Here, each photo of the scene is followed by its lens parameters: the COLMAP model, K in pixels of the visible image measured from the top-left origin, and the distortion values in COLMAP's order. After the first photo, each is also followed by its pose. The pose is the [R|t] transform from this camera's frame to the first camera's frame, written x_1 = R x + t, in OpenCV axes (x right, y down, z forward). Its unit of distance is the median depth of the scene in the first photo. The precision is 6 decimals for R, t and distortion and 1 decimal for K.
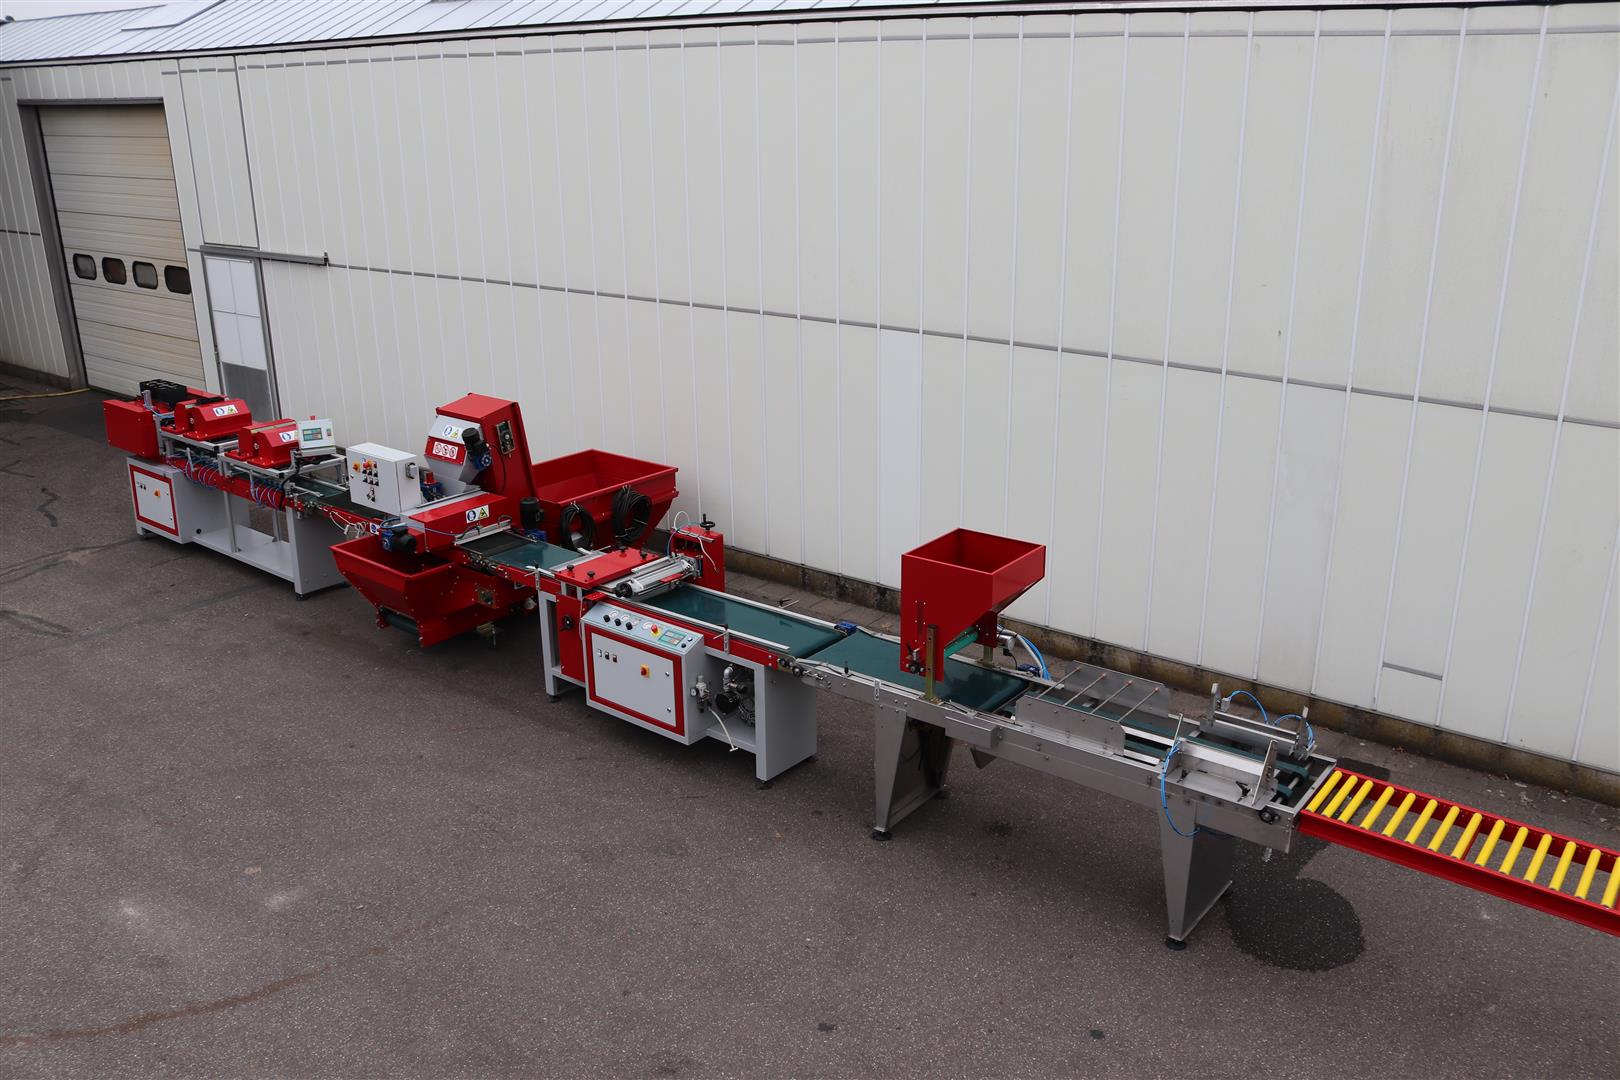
lens RADIAL K [[1371.8, 0, 815.6], [0, 1371.8, 545.3], [0, 0, 1]] dist [-0.145094, 0.121637]
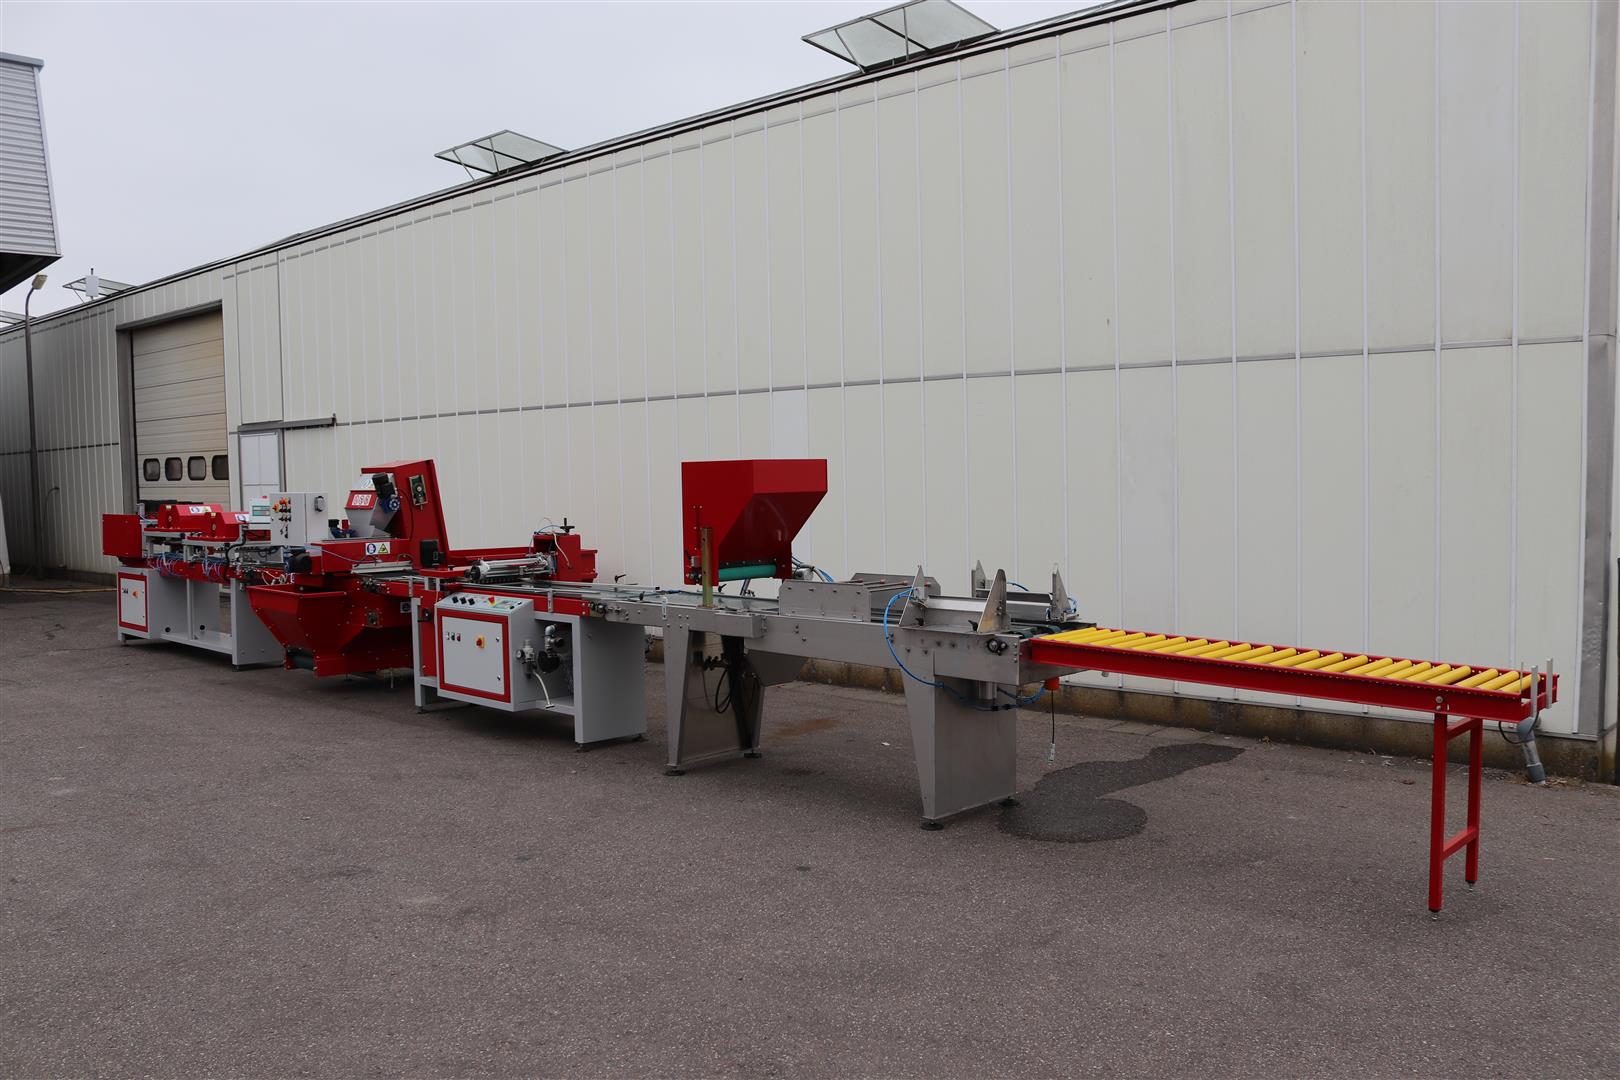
lens RADIAL K [[1371.8, 0, 820.5], [0, 1371.8, 538.7], [0, 0, 1]] dist [-0.145094, 0.121637]
pose [[0.995054, -0.004788, -0.099217, 0.195310], [-0.023214, 0.959970, -0.279139, 0.252499], [0.096582, 0.280061, 0.955111, 0.030303]]
